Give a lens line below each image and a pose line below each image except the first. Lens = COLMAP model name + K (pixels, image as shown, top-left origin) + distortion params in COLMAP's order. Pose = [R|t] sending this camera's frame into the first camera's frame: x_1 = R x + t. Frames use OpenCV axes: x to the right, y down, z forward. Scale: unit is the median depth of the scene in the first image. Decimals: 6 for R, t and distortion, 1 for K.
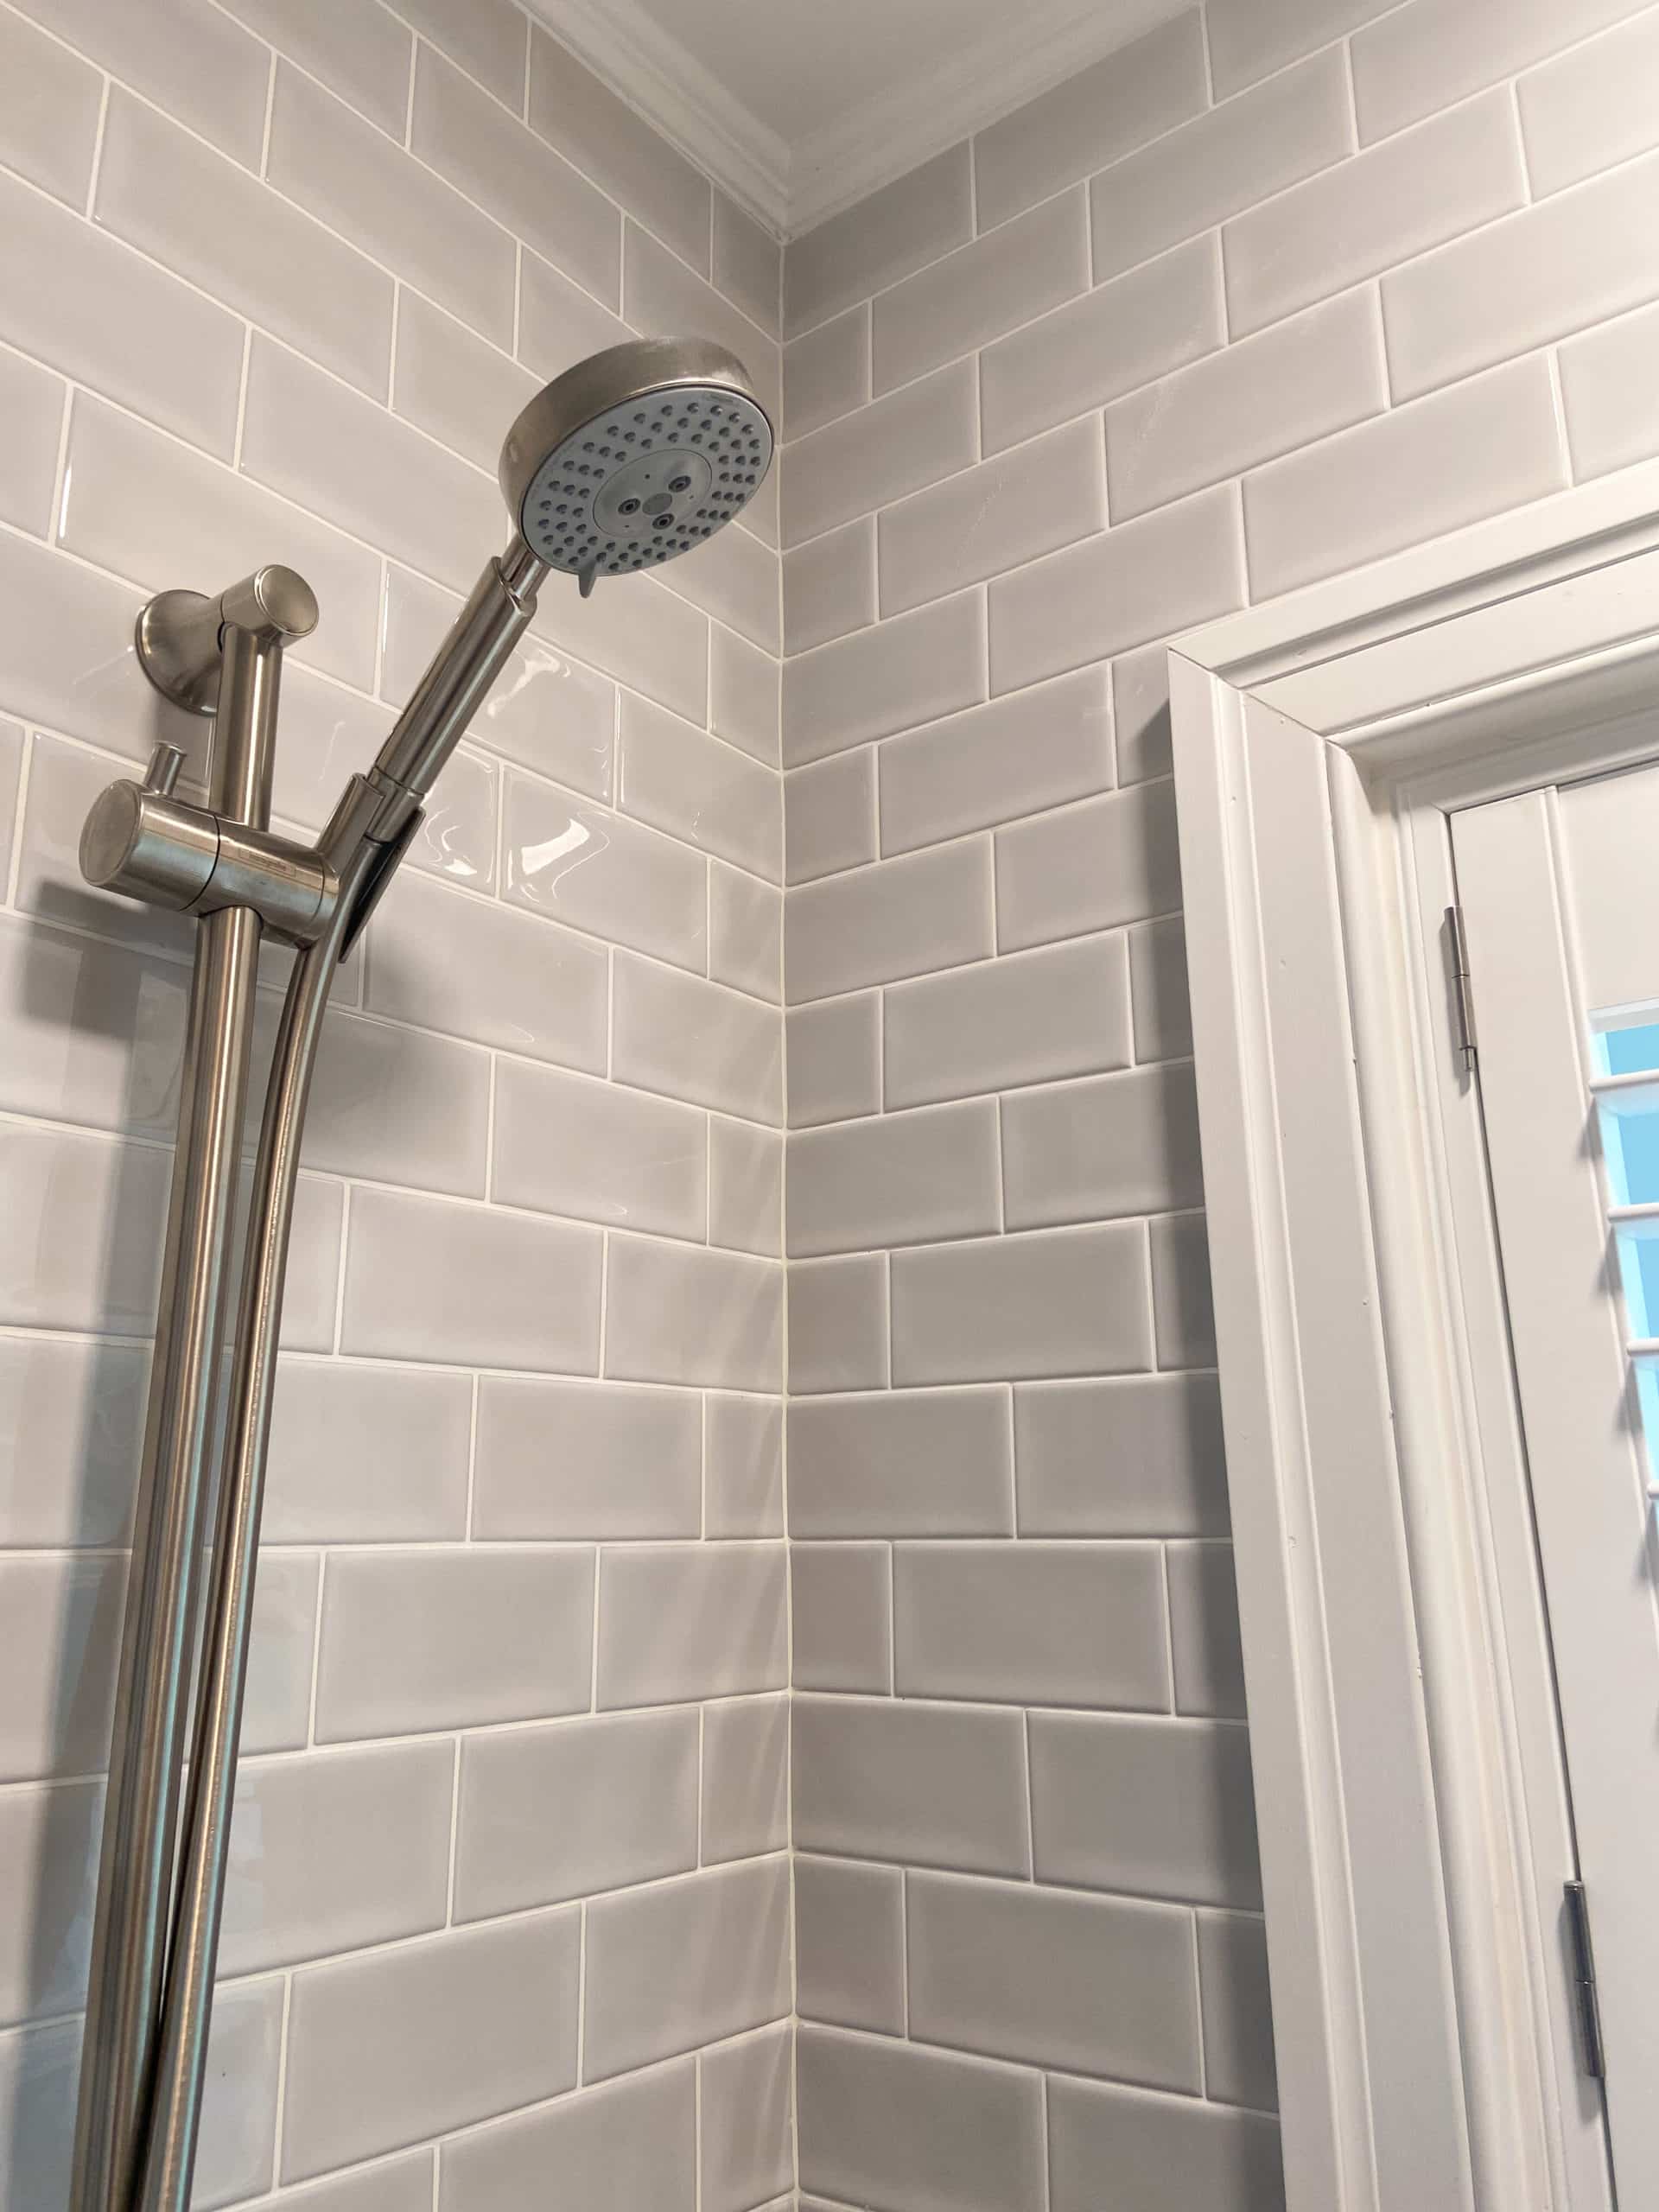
lens RADIAL K [[1687.4, 0, 833.9], [0, 1687.4, 1065.6], [0, 0, 1]] dist [0.143387, -0.175790]
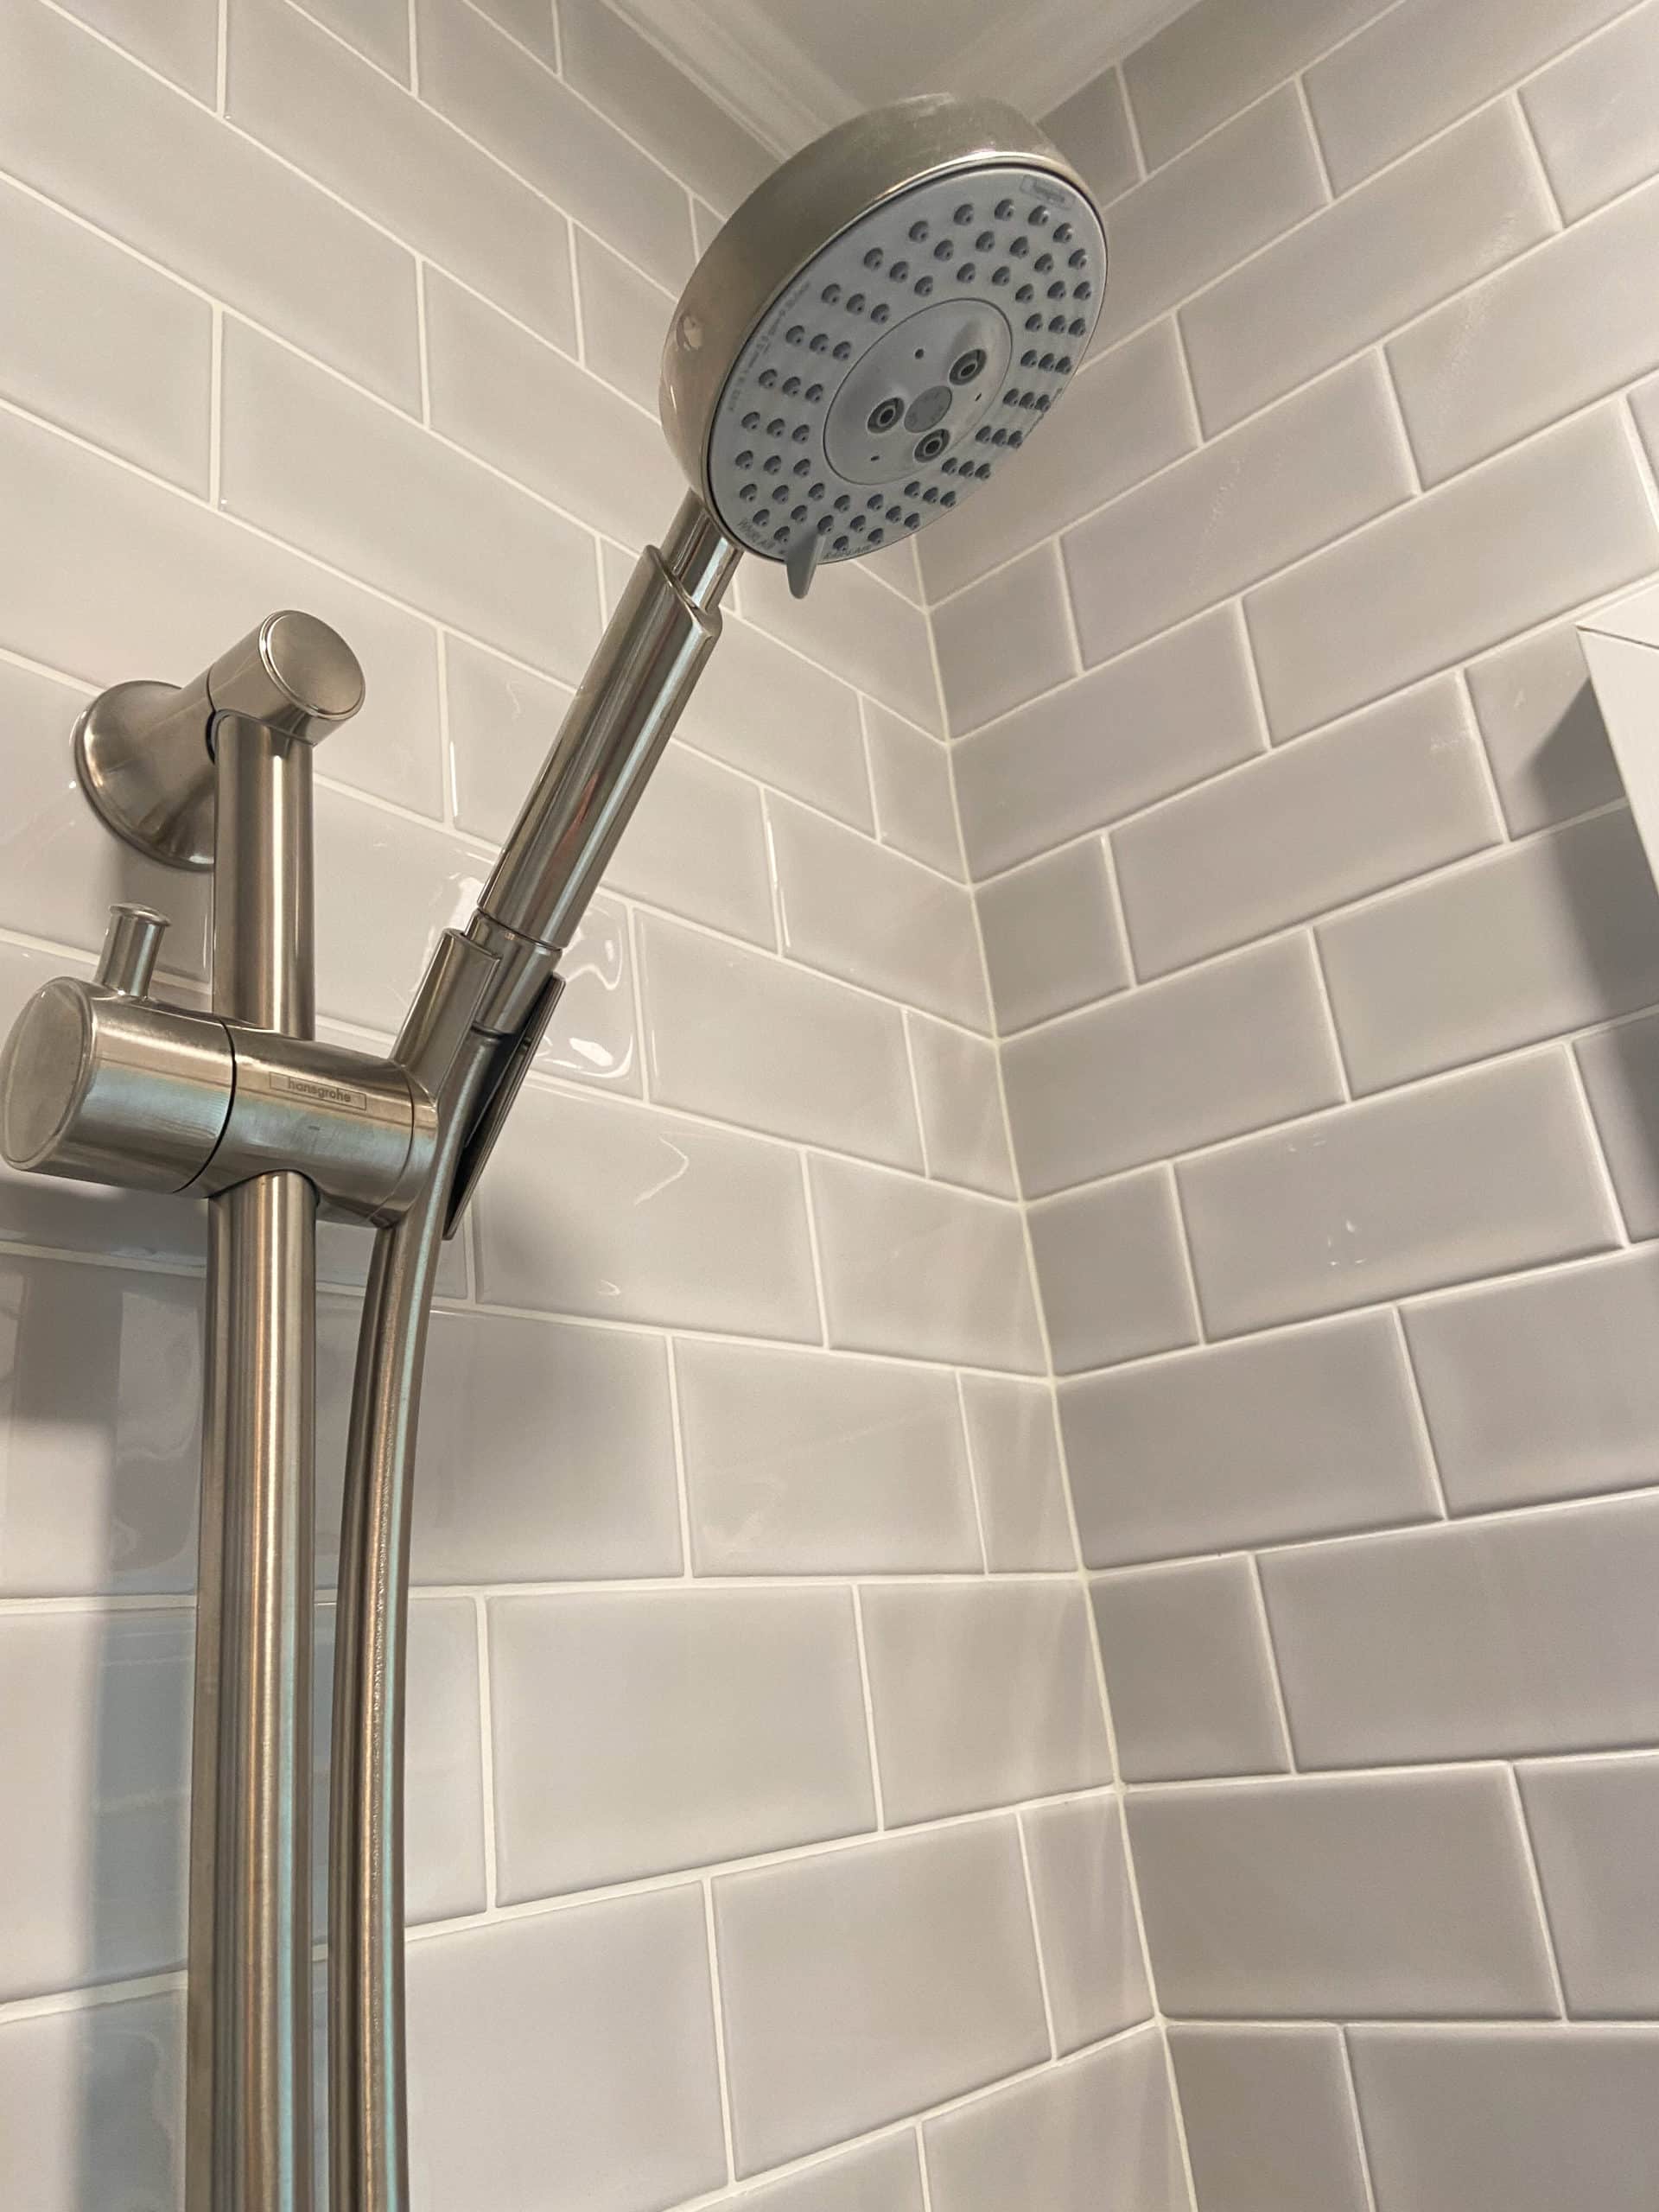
lens RADIAL K [[1687.4, 0, 833.9], [0, 1687.4, 1065.6], [0, 0, 1]] dist [0.143387, -0.175790]
pose [[0.993664, -0.112365, -0.002625, -0.141754], [0.111669, 0.989623, -0.090426, -0.050735], [0.012759, 0.089560, 0.995900, 0.388759]]
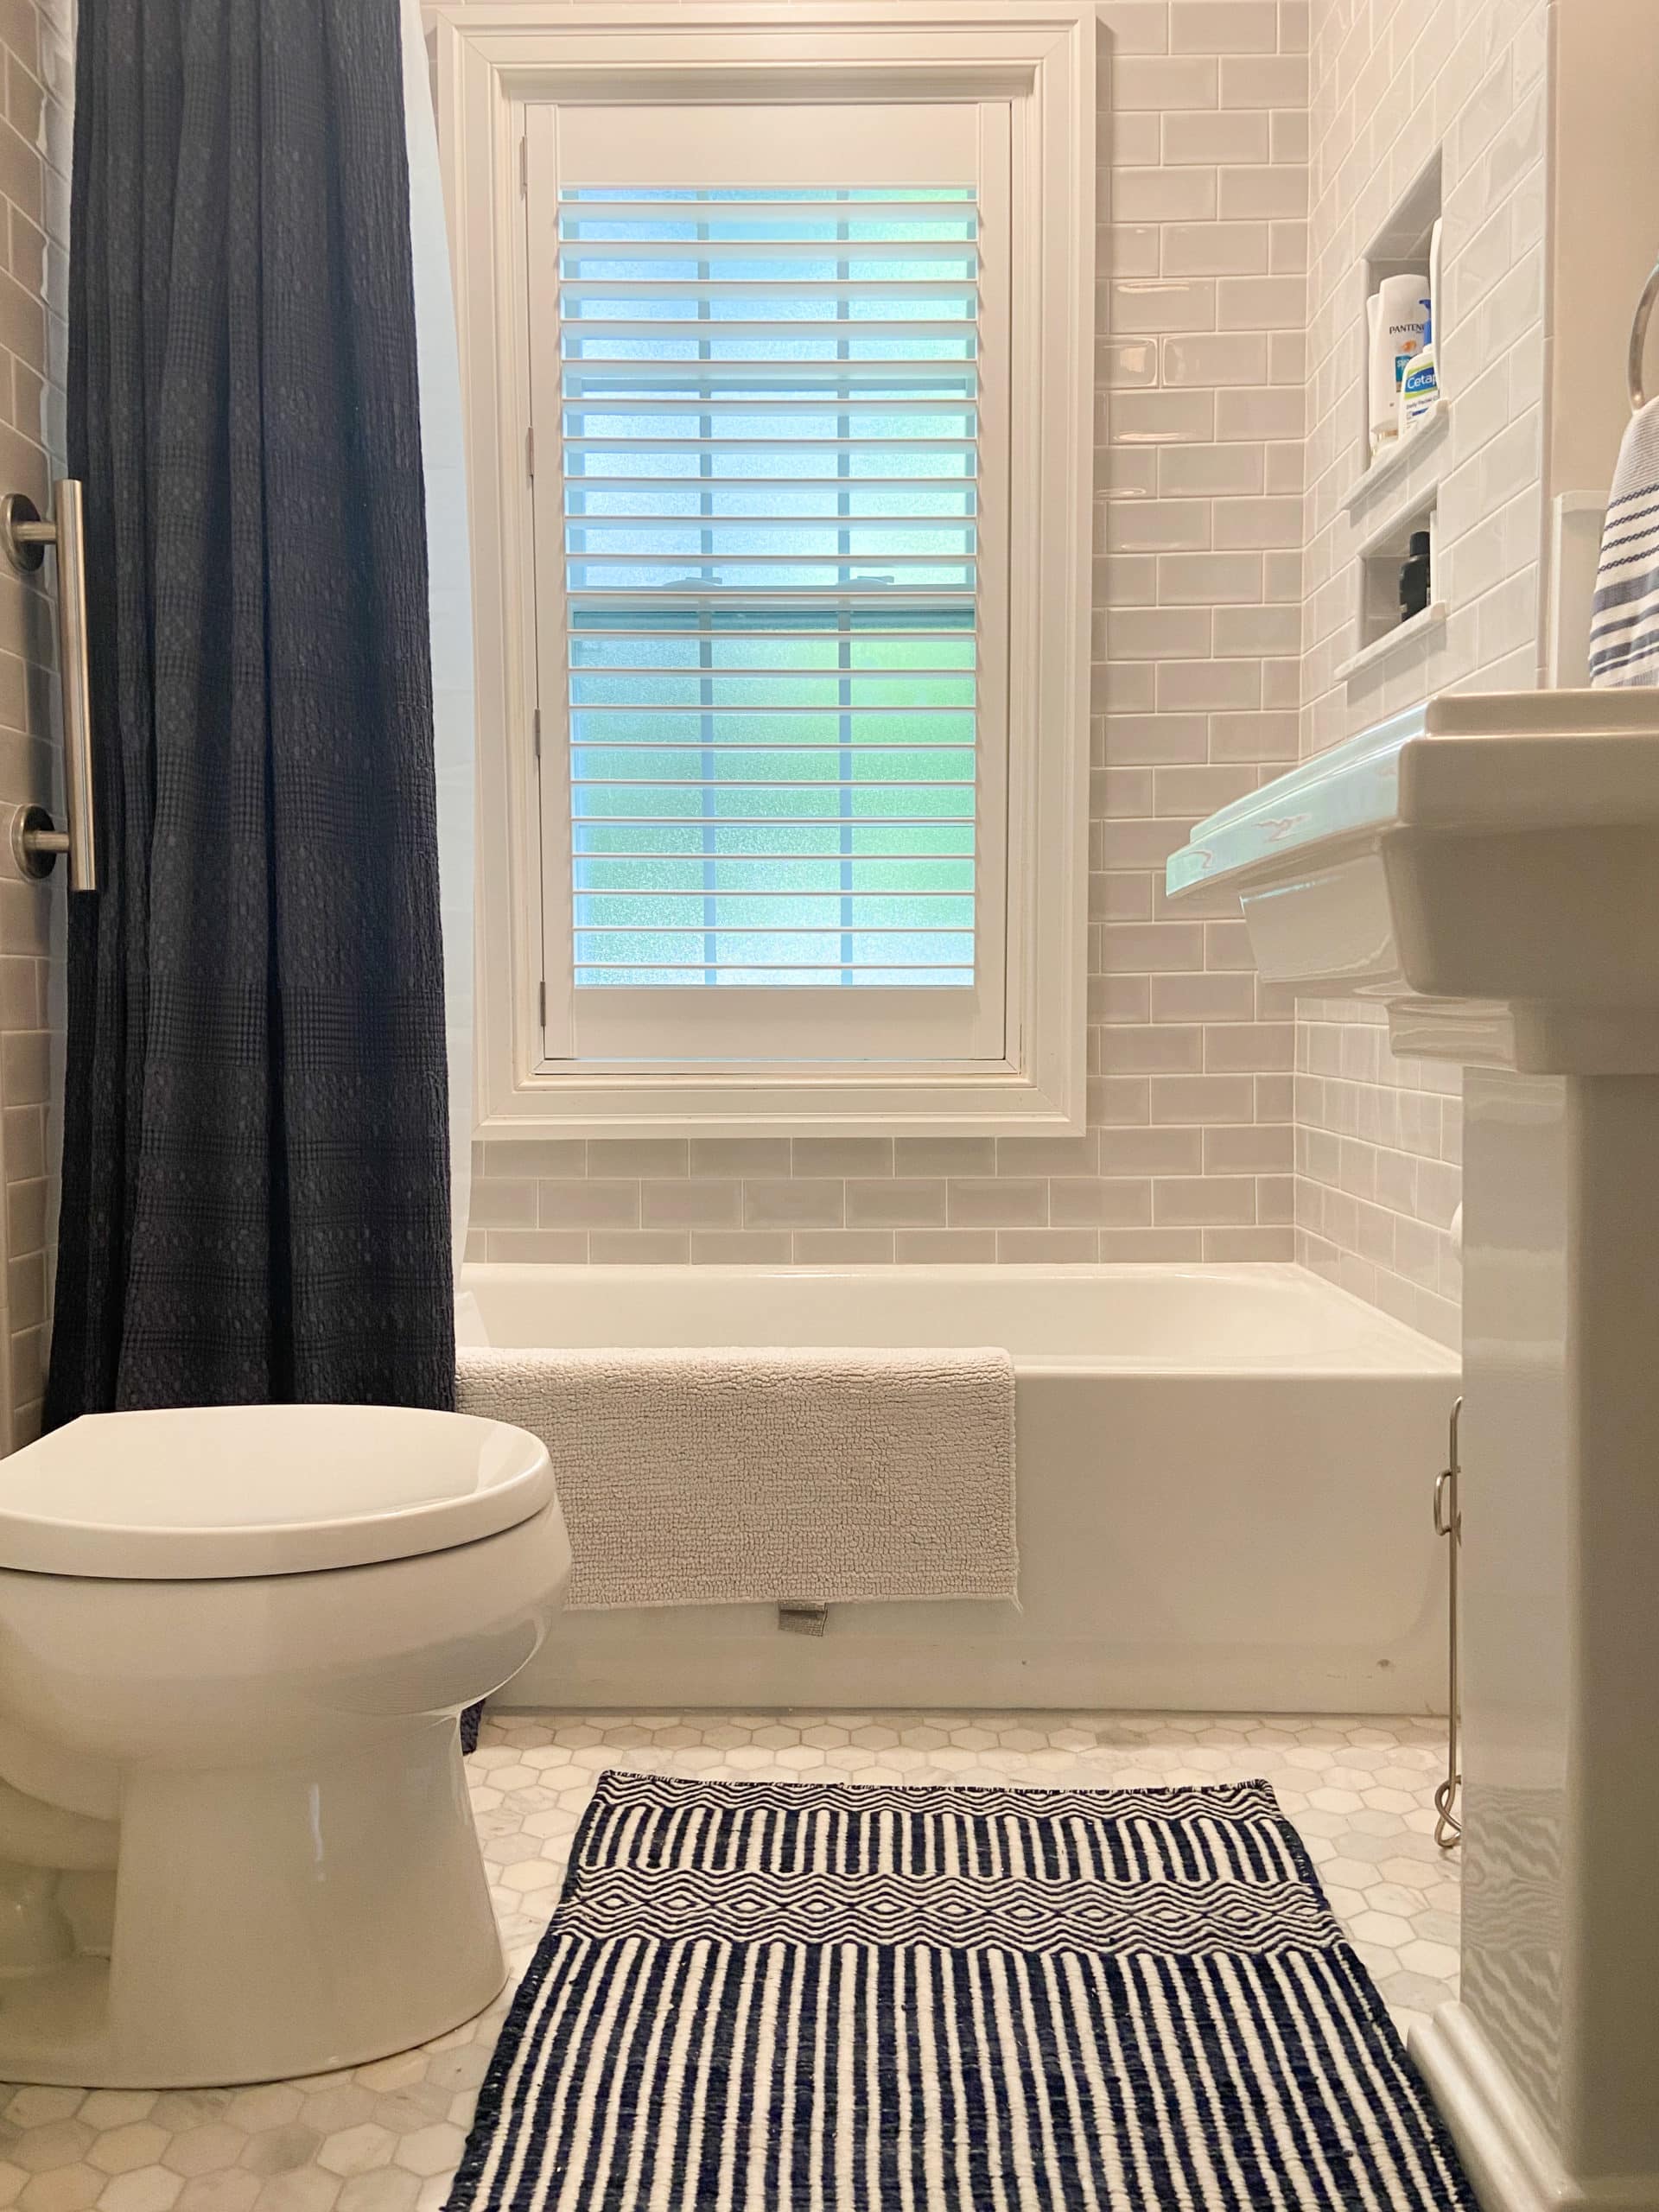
lens RADIAL K [[1667.5, 0, 820.2], [0, 1667.5, 1110.1], [0, 0, 1]] dist [0.119914, -0.147166]
pose [[0.794380, -0.036022, 0.606352, -1.526692], [-0.164888, 0.947969, 0.272336, 0.854574], [-0.584613, -0.316319, 0.747108, -2.902262]]
